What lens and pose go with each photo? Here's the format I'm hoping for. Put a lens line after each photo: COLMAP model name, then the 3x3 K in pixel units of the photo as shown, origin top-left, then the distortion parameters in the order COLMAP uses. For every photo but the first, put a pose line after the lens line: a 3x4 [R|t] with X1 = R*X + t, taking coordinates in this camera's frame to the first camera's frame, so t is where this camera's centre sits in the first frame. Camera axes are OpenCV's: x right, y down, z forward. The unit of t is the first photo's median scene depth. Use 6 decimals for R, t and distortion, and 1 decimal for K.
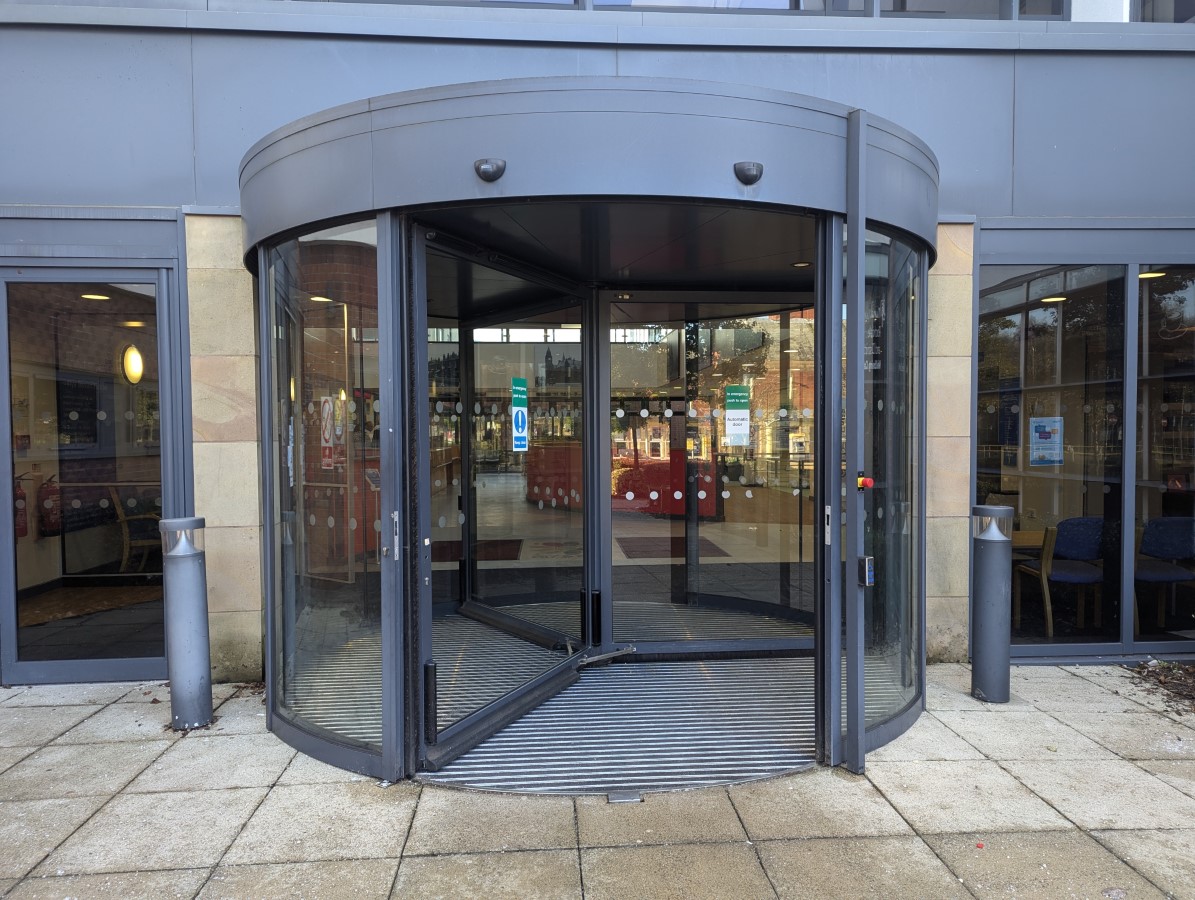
lens RADIAL K [[836.4, 0, 607.0], [0, 836.4, 462.3], [0, 0, 1]] dist [0.056169, -0.037754]
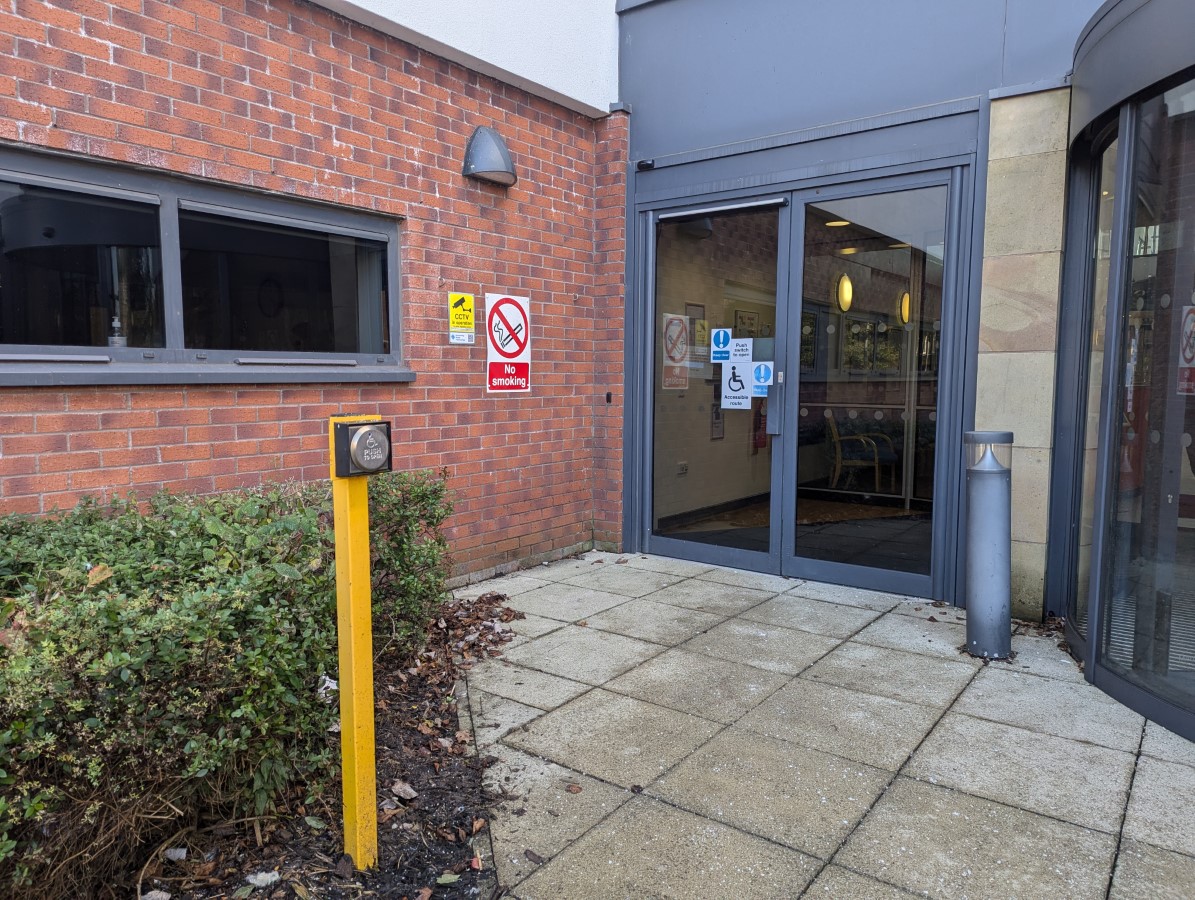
lens RADIAL K [[837.1, 0, 589.5], [0, 837.1, 448.9], [0, 0, 1]] dist [0.072847, -0.062323]
pose [[0.749114, 0.069748, -0.658759, -0.200540], [-0.032742, 0.997125, 0.068341, 0.033428], [0.661632, -0.029626, 0.749243, 0.020749]]
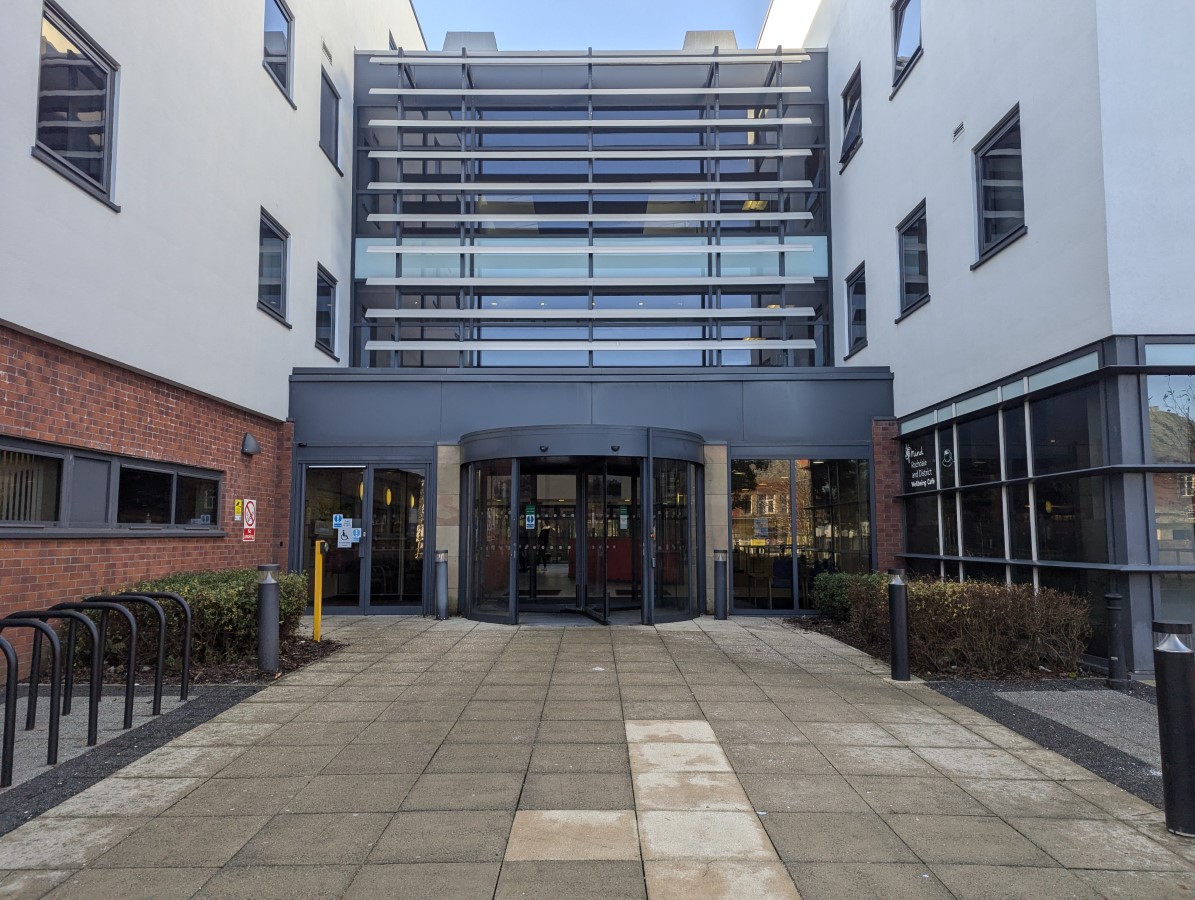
lens RADIAL K [[825.3, 0, 598.8], [0, 825.3, 459.6], [0, 0, 1]] dist [0.062612, -0.025524]
pose [[0.997207, -0.000354, -0.074684, 0.257366], [-0.009294, 0.991627, -0.128800, 0.112341], [0.074104, 0.129135, 0.988854, -1.765627]]
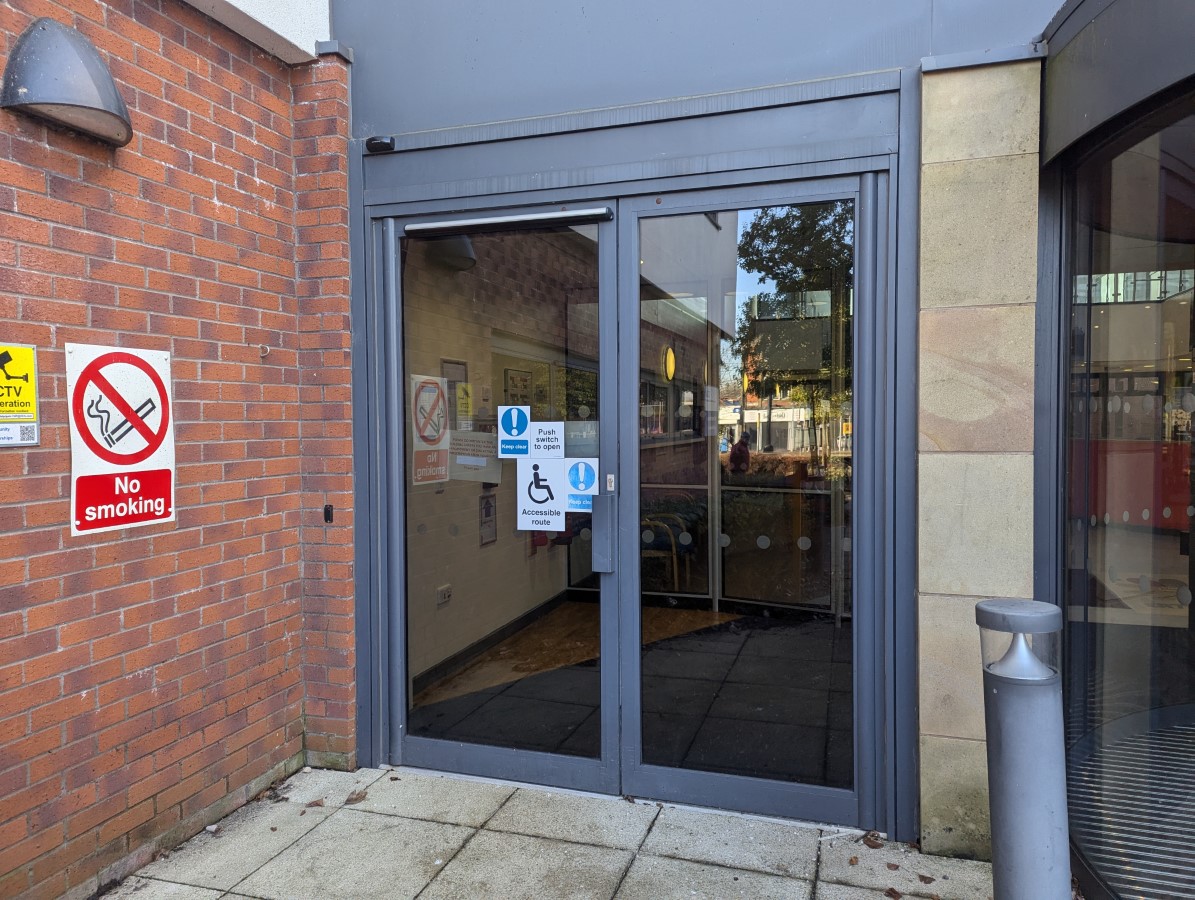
lens RADIAL K [[841.4, 0, 608.2], [0, 841.4, 444.6], [0, 0, 1]] dist [0.077595, -0.067653]
pose [[0.927648, 0.012520, -0.373245, -0.496775], [-0.012655, 0.999918, 0.002089, -0.029646], [0.373241, 0.002785, 0.927730, 0.371960]]
